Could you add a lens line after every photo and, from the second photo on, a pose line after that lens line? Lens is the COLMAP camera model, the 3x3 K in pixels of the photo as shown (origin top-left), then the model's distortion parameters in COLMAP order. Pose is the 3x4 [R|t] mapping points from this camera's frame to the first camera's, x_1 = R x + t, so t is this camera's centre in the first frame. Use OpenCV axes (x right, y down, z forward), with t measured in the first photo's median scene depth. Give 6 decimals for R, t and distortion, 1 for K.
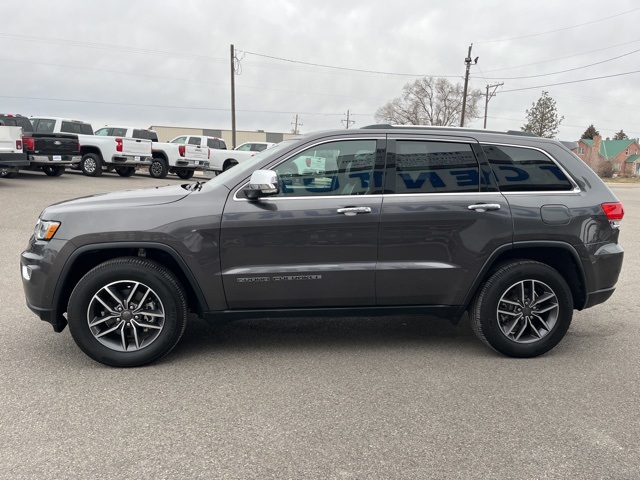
lens RADIAL K [[481.4, 0, 316.1], [0, 481.4, 243.1], [0, 0, 1]] dist [0.082728, -0.110828]
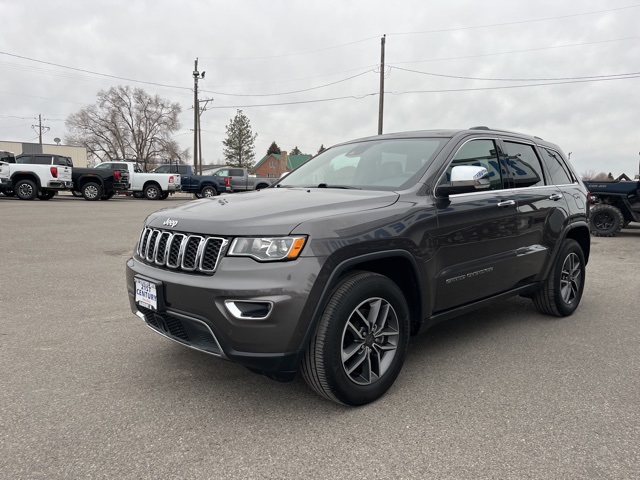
lens RADIAL K [[481.4, 0, 315.4], [0, 481.4, 244.4], [0, 0, 1]] dist [0.082728, -0.110828]
pose [[0.820261, -0.091931, 0.564553, -0.637464], [0.104529, 0.994471, 0.010065, -0.023277], [-0.562357, 0.050756, 0.825335, 0.245623]]
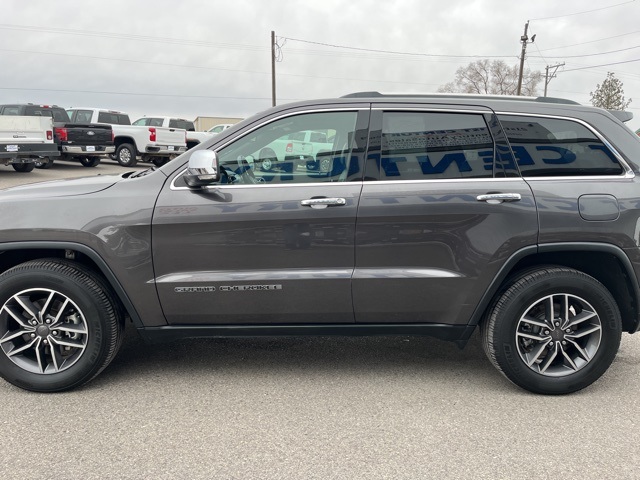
lens RADIAL K [[481.4, 0, 314.7], [0, 481.4, 242.2], [0, 0, 1]] dist [0.082728, -0.110828]
pose [[0.994470, 0.008116, -0.104709, 0.104758], [-0.006126, 0.999795, 0.019308, -0.012935], [0.104844, -0.018559, 0.994315, 0.160238]]
